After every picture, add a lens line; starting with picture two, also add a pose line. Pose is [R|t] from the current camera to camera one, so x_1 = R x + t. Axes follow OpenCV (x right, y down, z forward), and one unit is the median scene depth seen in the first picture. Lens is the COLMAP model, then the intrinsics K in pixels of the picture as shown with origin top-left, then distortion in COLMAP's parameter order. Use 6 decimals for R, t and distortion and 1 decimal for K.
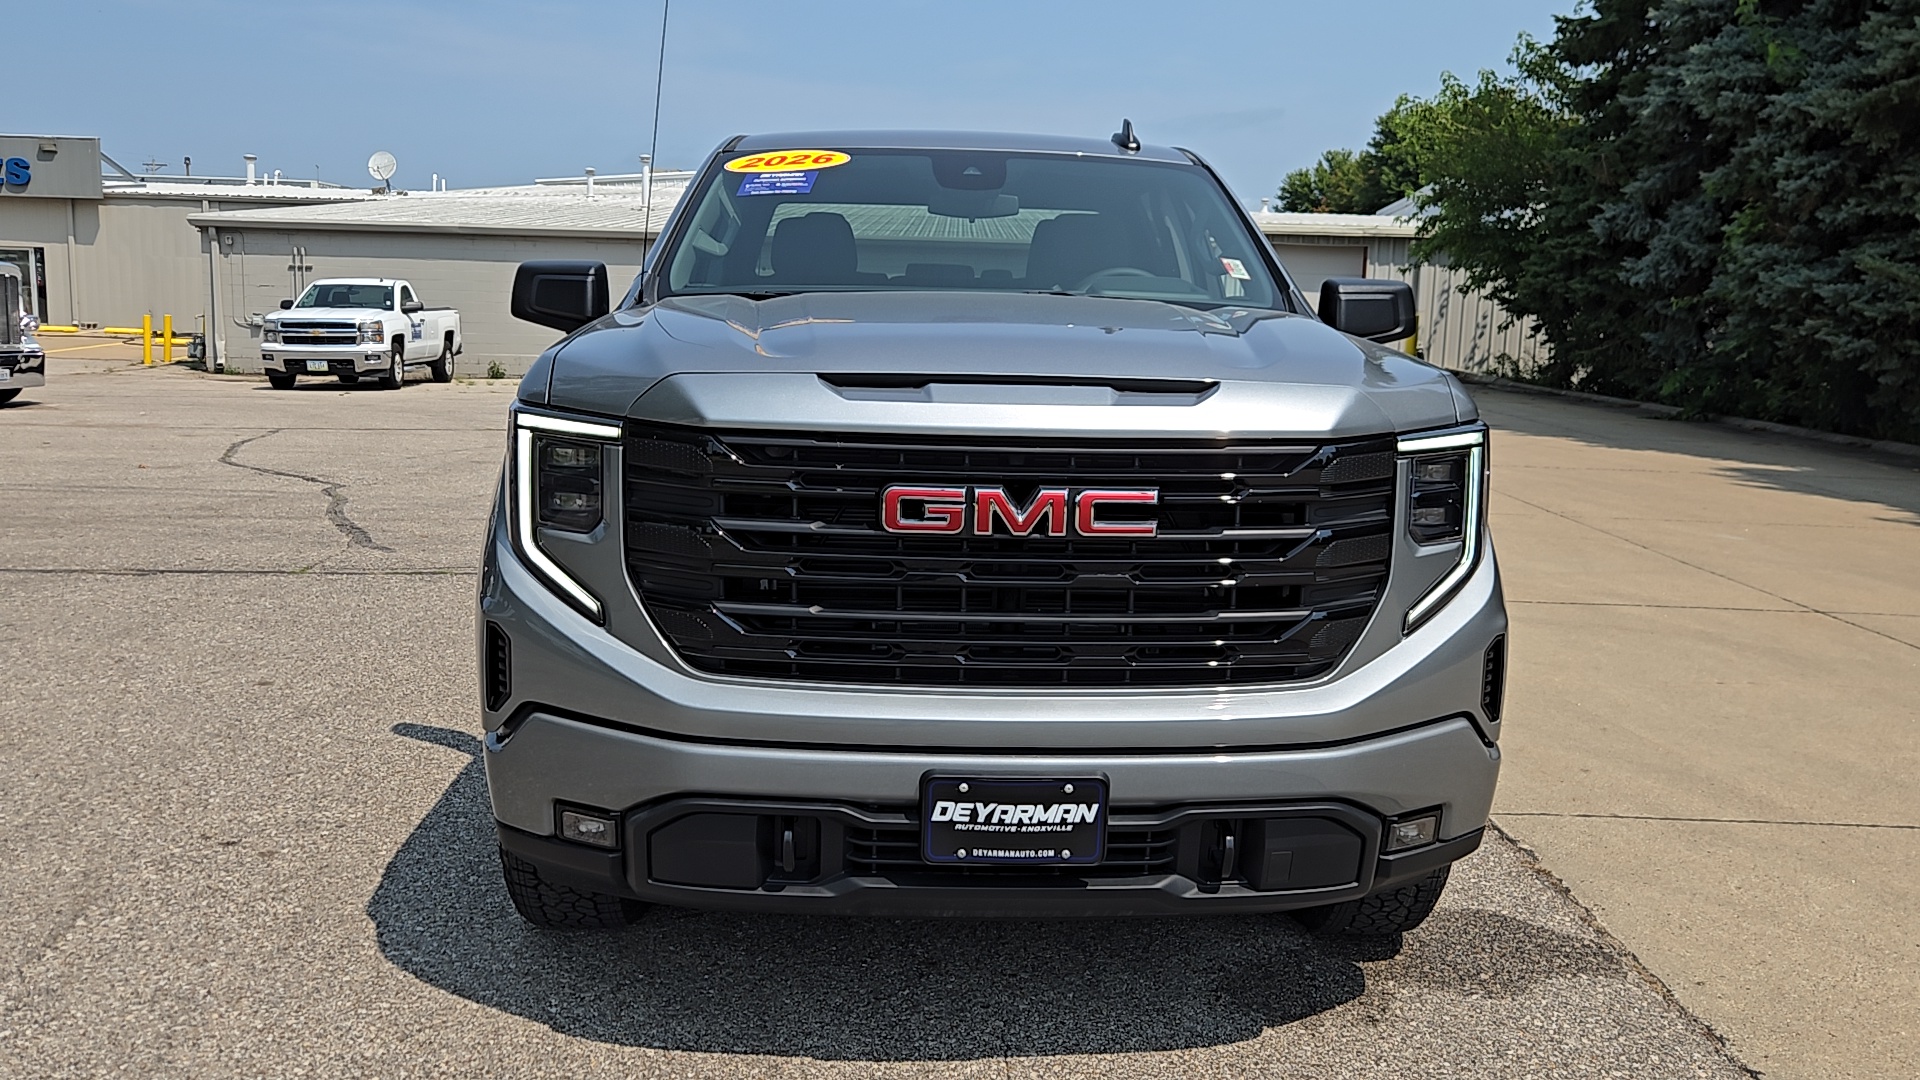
lens RADIAL K [[1596.6, 0, 953.3], [0, 1596.6, 533.8], [0, 0, 1]] dist [0.012881, -0.010273]
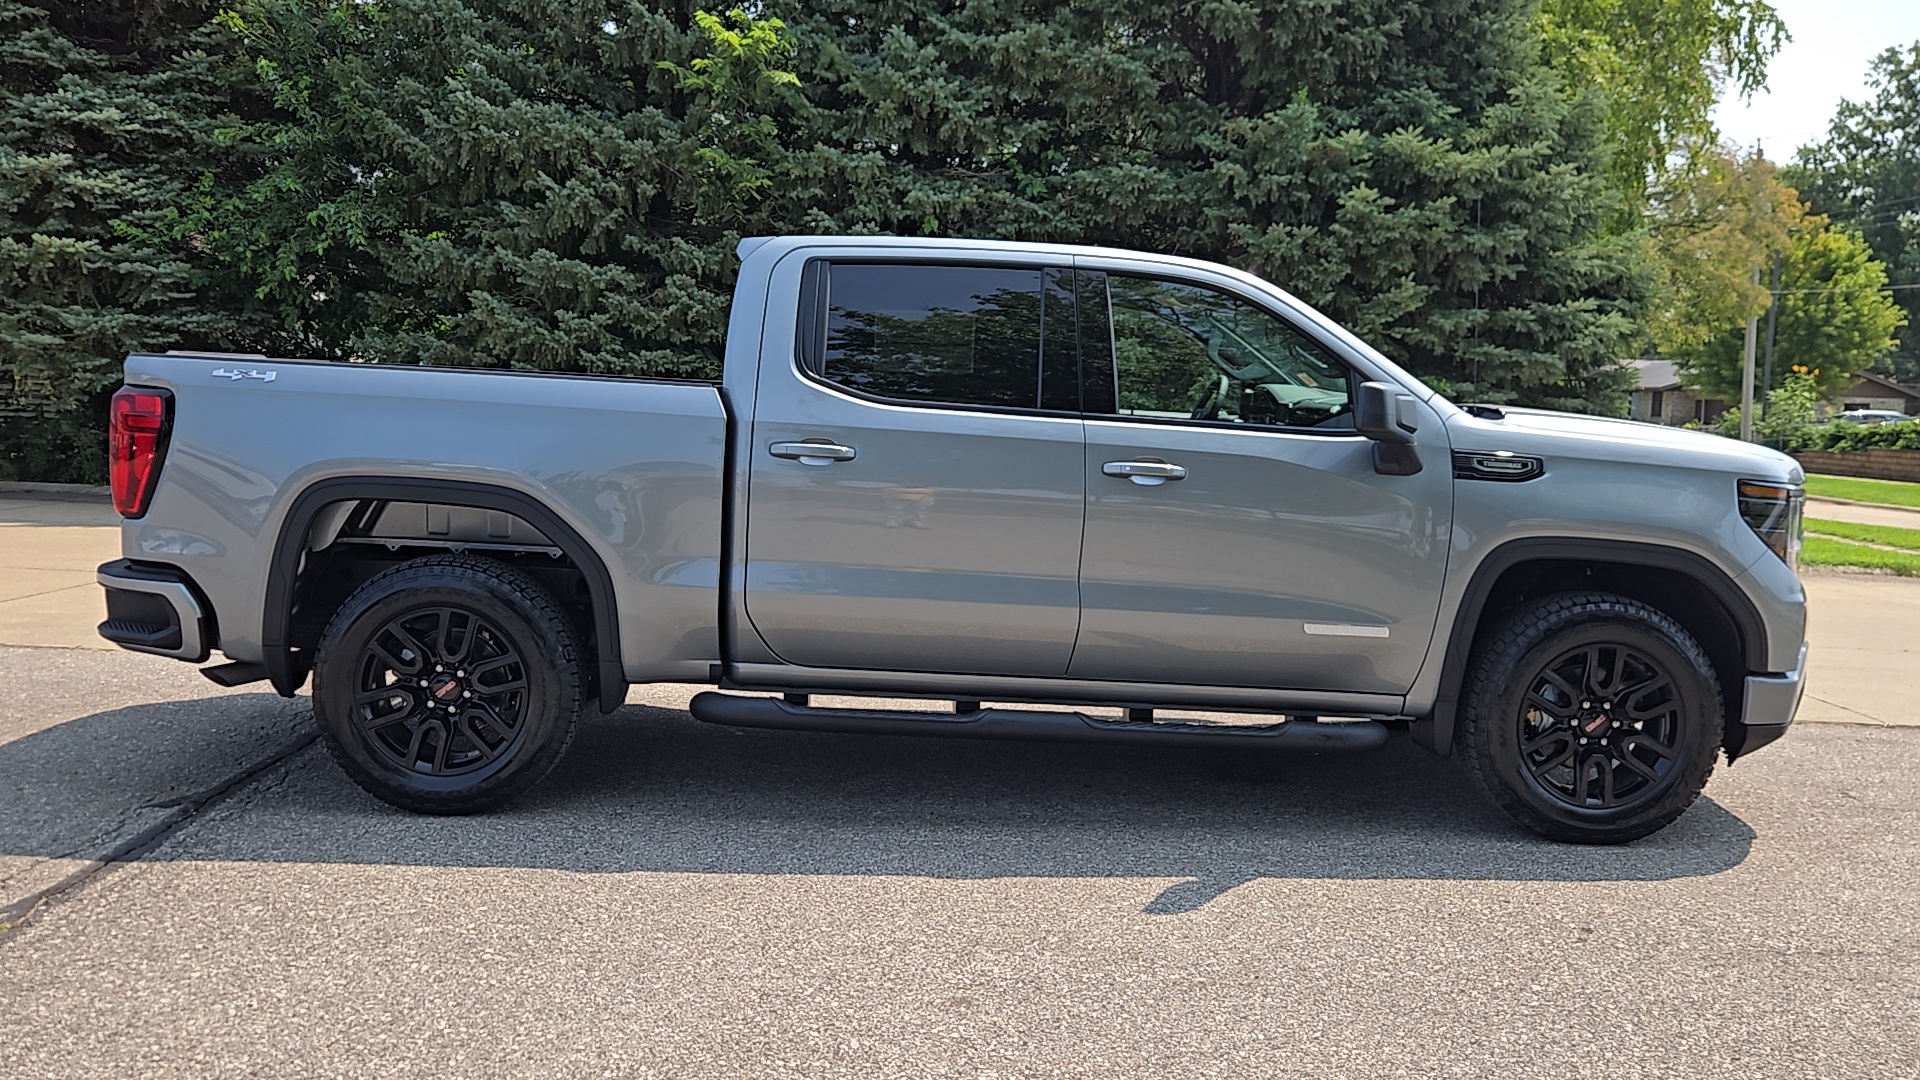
lens RADIAL K [[1596.6, 0, 953.3], [0, 1596.6, 533.8], [0, 0, 1]] dist [0.012881, -0.010273]
pose [[0.020365, -0.116097, 0.993029, -0.259818], [0.111426, 0.987311, 0.113143, -0.041680], [-0.993564, 0.108345, 0.033043, 0.235102]]
